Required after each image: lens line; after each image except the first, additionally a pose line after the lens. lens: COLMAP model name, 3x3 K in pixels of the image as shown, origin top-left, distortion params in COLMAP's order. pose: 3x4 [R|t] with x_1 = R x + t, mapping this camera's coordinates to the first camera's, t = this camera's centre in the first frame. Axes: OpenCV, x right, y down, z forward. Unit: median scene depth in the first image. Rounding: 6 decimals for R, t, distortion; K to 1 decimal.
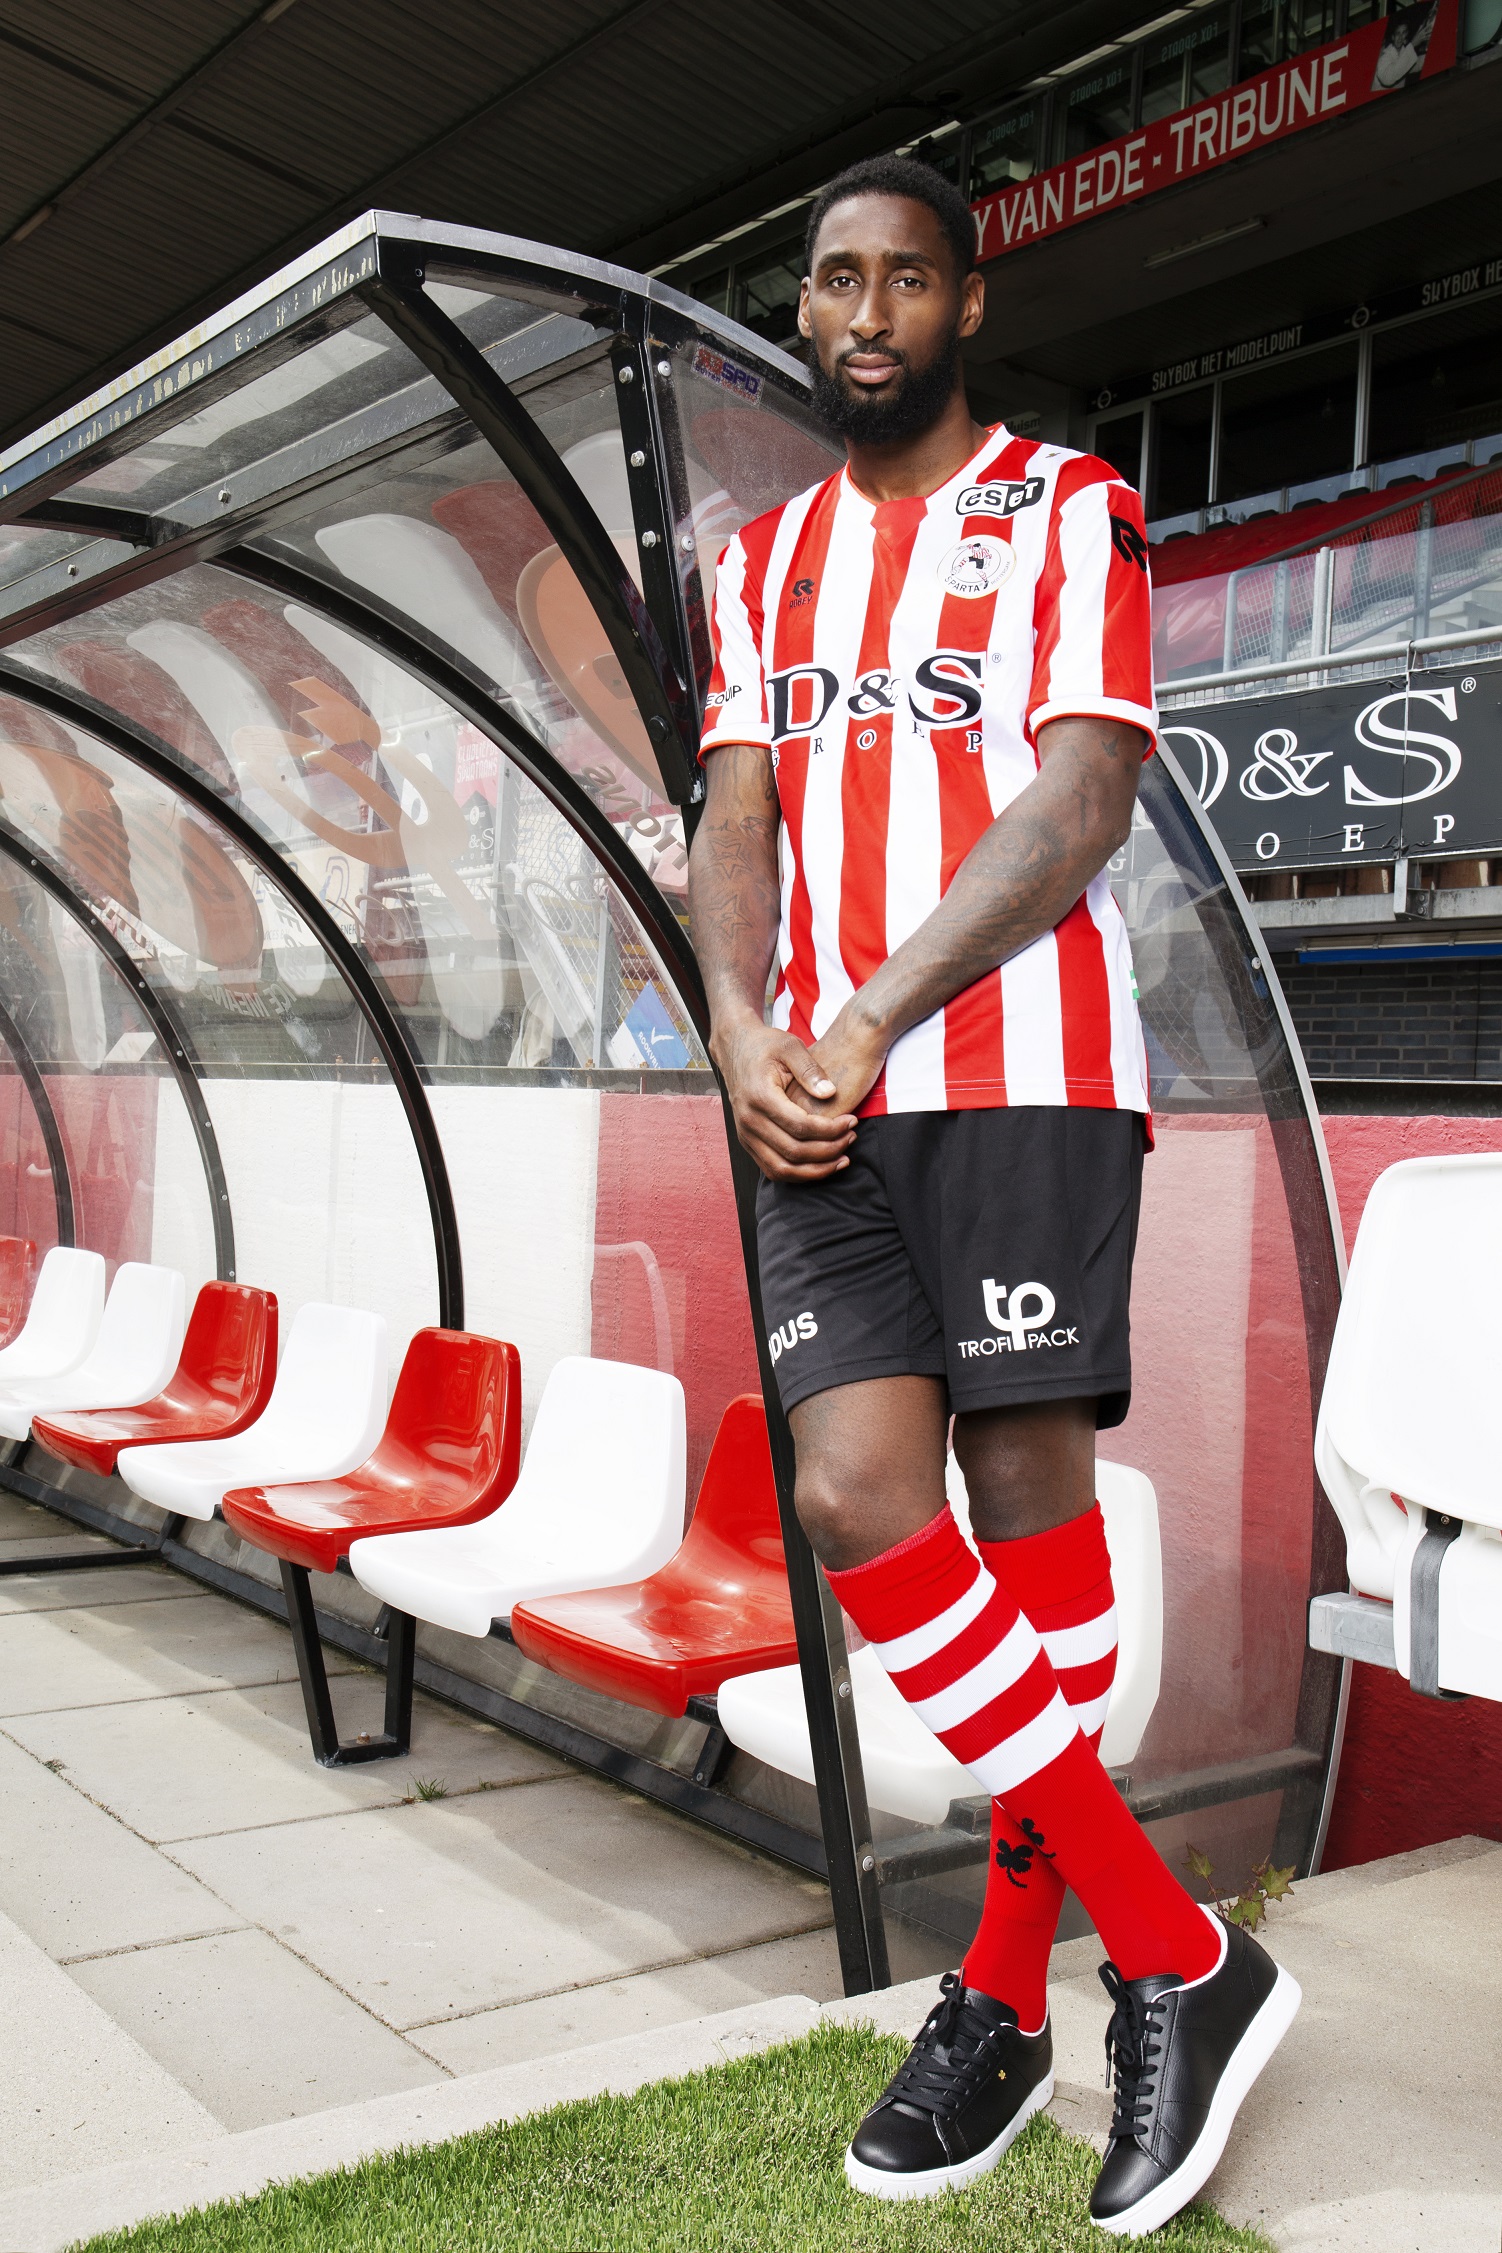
lens RADIAL K [[2117.3, 0, 743.4], [0, 2117.3, 1092.7], [0, 0, 1]] dist [-0.019354, 0.026706]
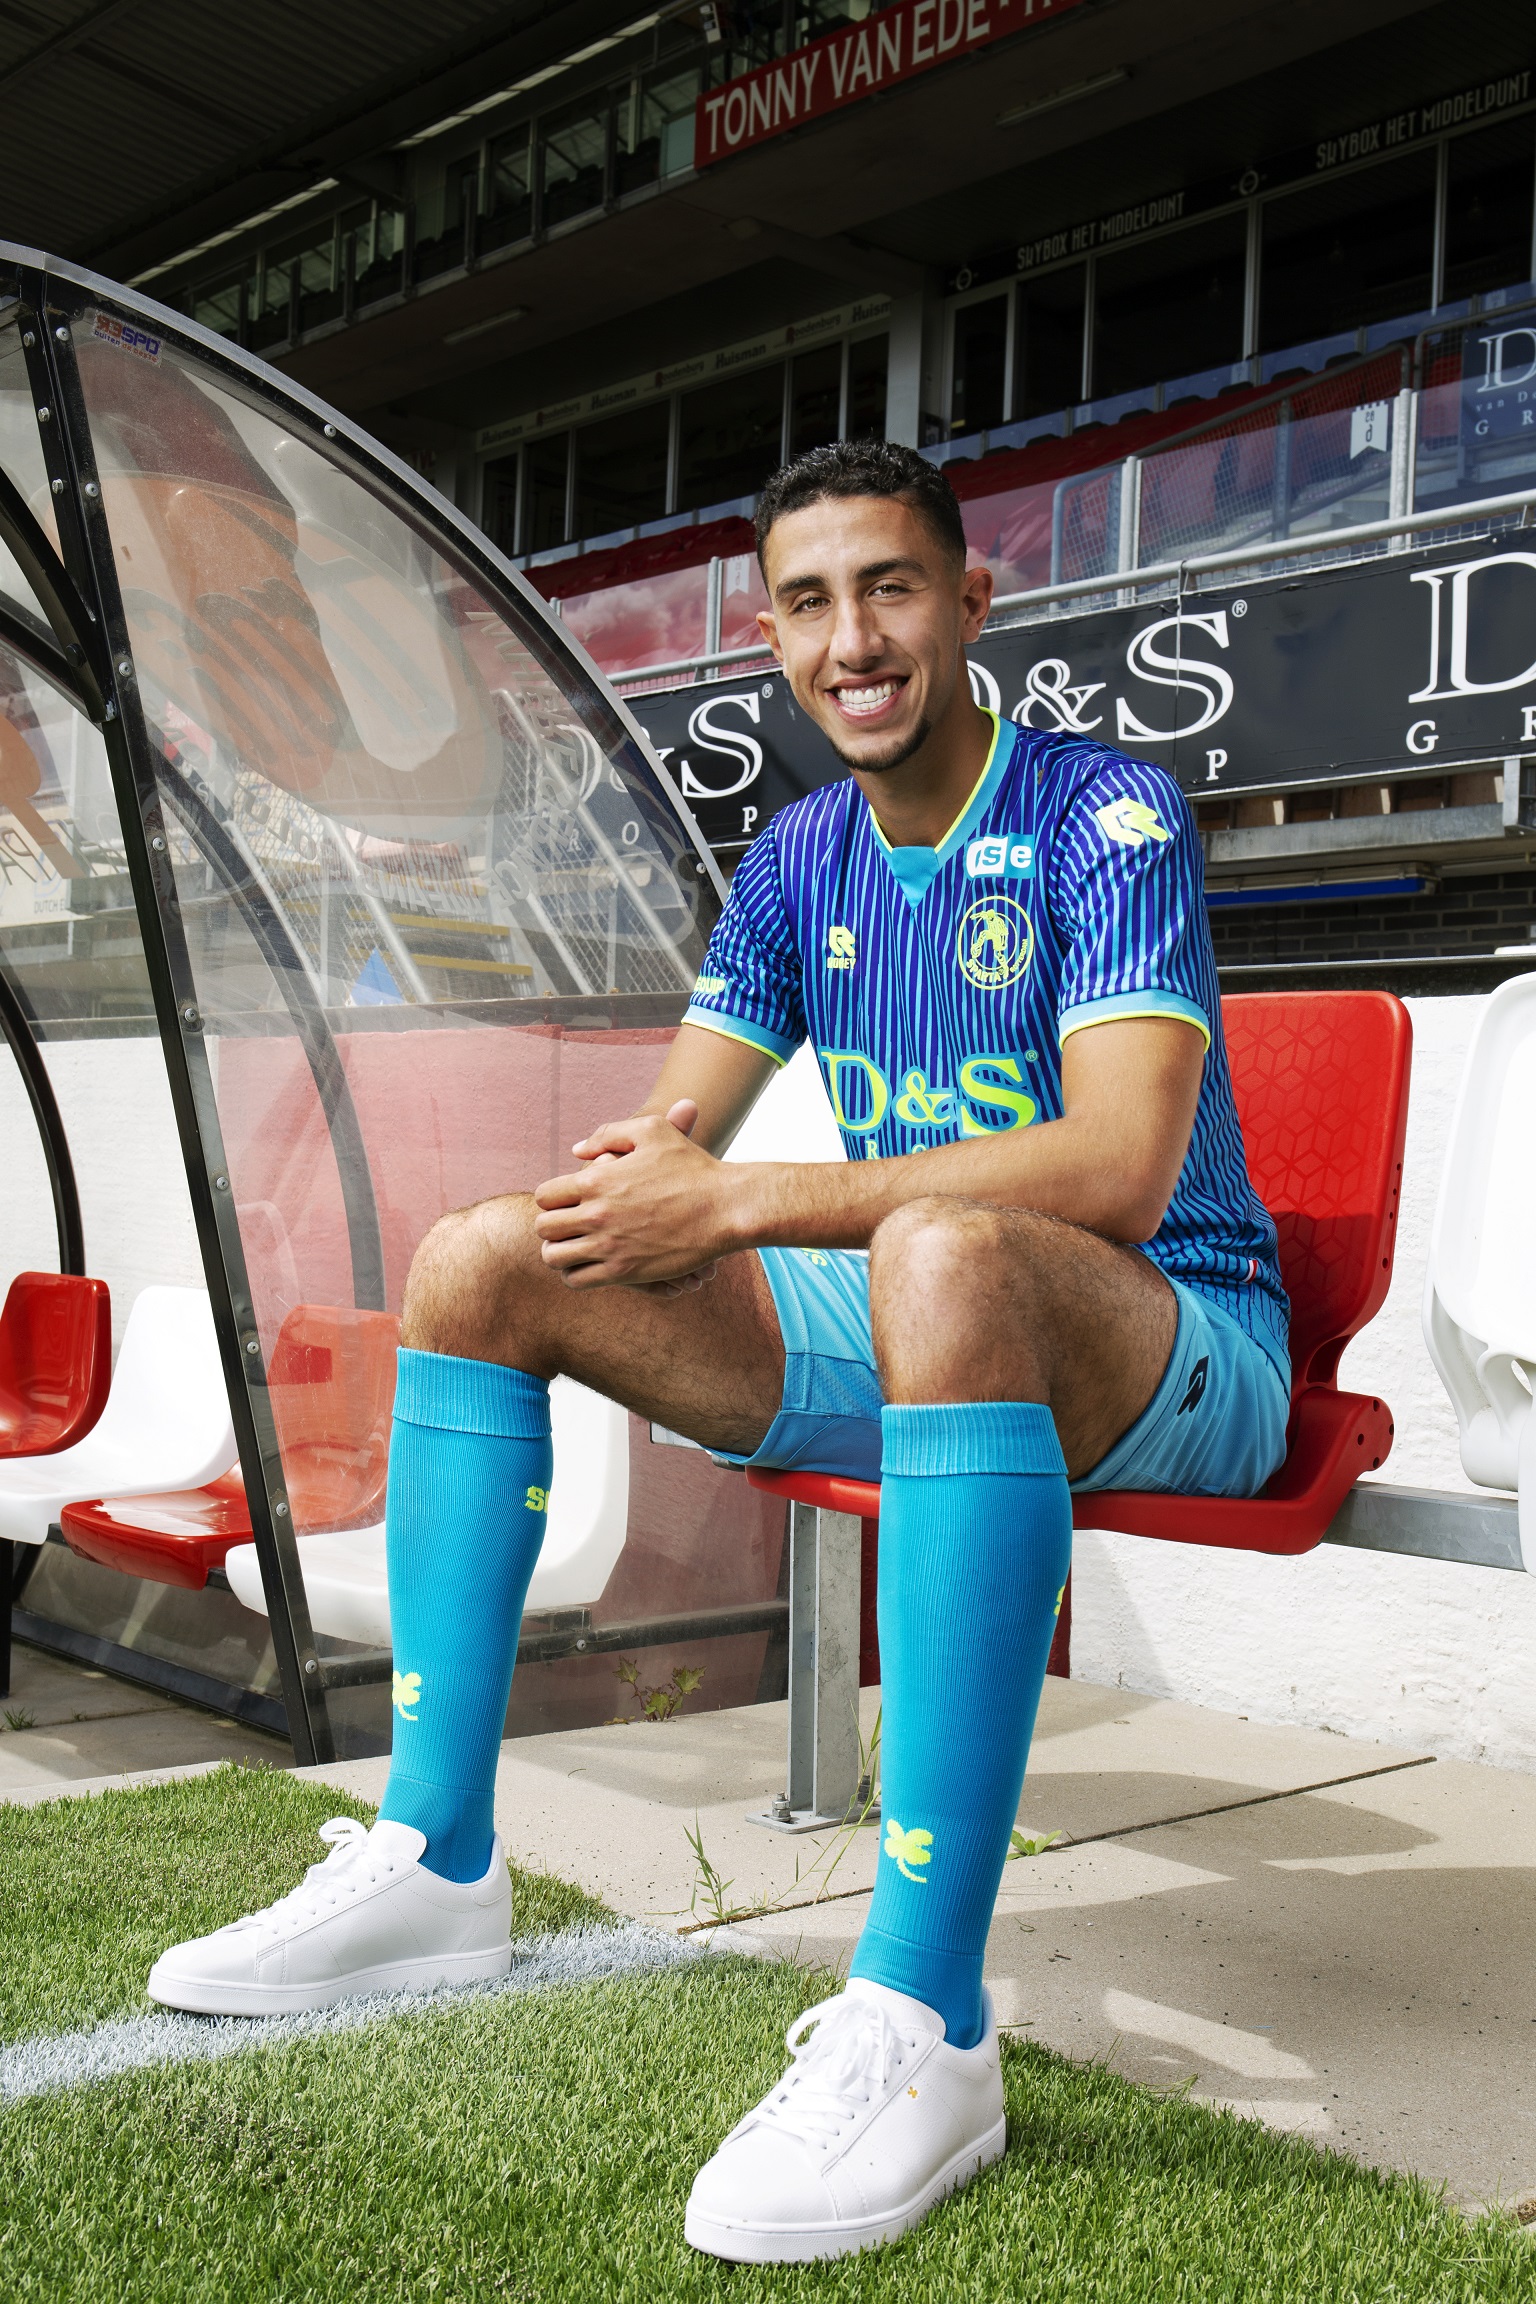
lens RADIAL K [[2524.0, 0, 768.0], [0, 2524.0, 1152.0], [0, 0, 1]] dist [0.018880, 0.030183]
pose [[0.997874, -0.022585, 0.061140, 0.061845], [0.021464, 0.999590, 0.018934, 0.019551], [-0.061542, -0.017581, 0.997950, -0.096870]]
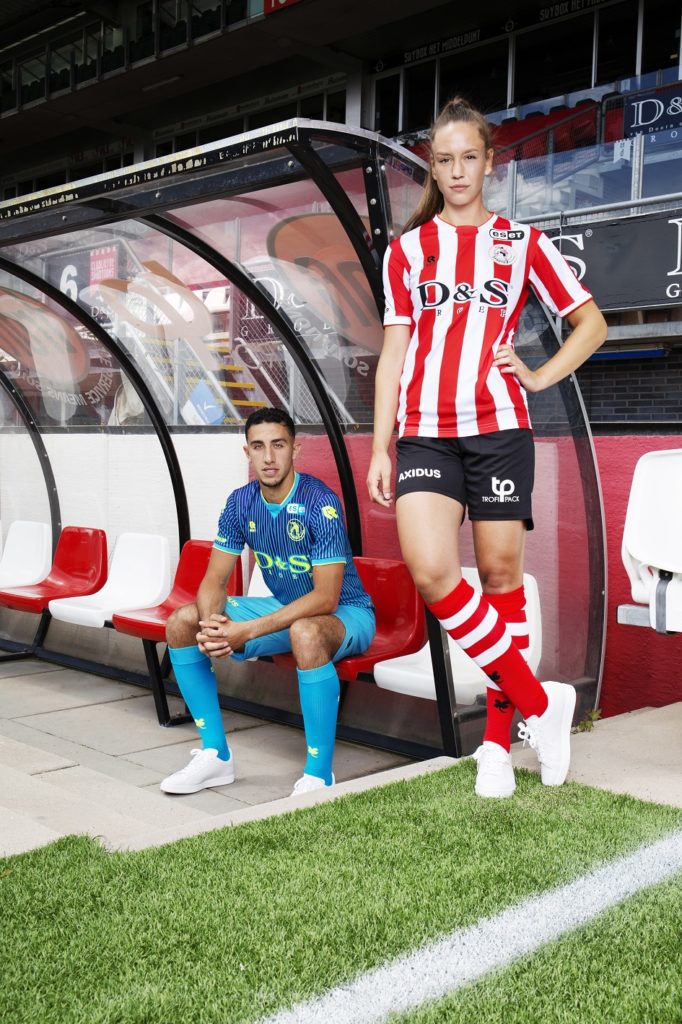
lens RADIAL K [[1114.8, 0, 341.0], [0, 1114.8, 512.0], [0, 0, 1]] dist [0.017032, 0.046341]
pose [[0.989166, -0.040318, 0.141159, -0.077861], [0.029681, 0.996615, 0.076663, -0.003962], [-0.143772, -0.071643, 0.987014, -0.108327]]
